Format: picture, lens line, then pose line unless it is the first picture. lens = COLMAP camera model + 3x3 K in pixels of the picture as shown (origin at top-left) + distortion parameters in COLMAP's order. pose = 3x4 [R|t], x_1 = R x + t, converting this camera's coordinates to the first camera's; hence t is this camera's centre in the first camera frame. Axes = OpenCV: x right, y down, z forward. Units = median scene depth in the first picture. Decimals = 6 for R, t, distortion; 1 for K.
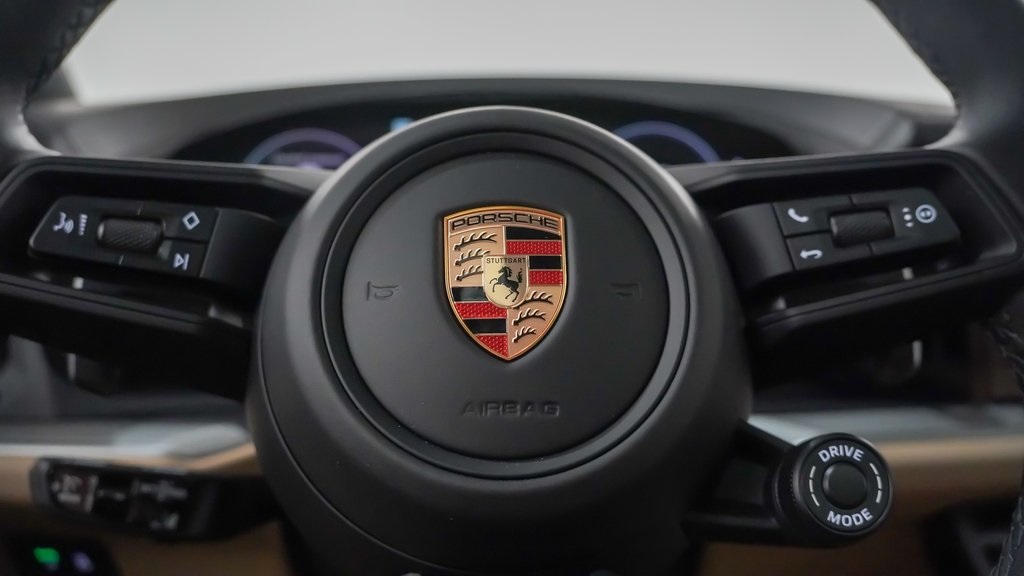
lens RADIAL K [[821.7, 0, 512.0], [0, 821.7, 288.0], [0, 0, 1]] dist [-0.207178, 0.126980]
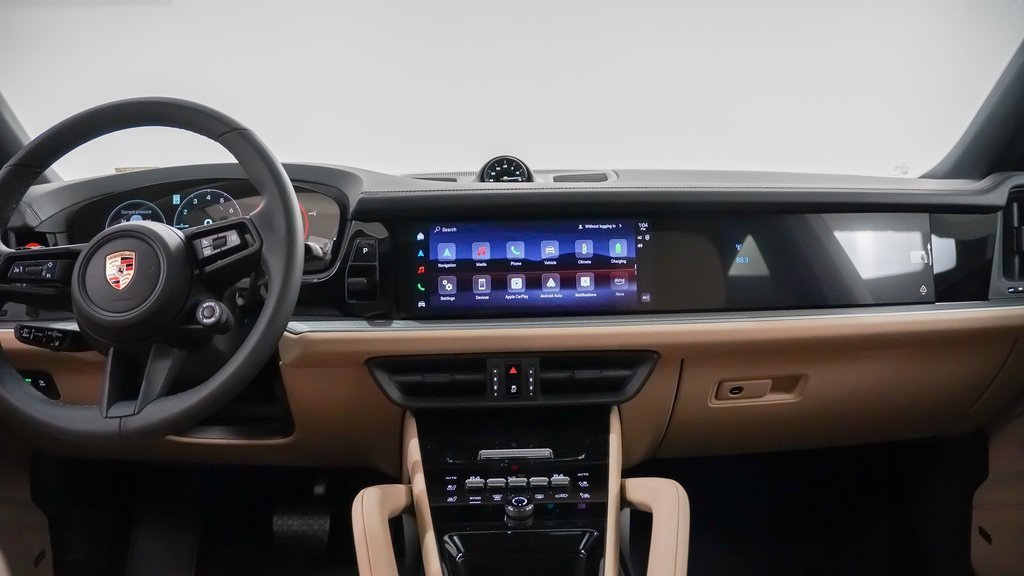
lens RADIAL K [[821.7, 0, 512.0], [0, 821.7, 288.0], [0, 0, 1]] dist [-0.207178, 0.126980]
pose [[0.992951, -0.118433, 0.004645, 1.833112], [0.117938, 0.991172, 0.060571, 0.066522], [-0.011777, -0.059597, 0.998153, -2.842711]]
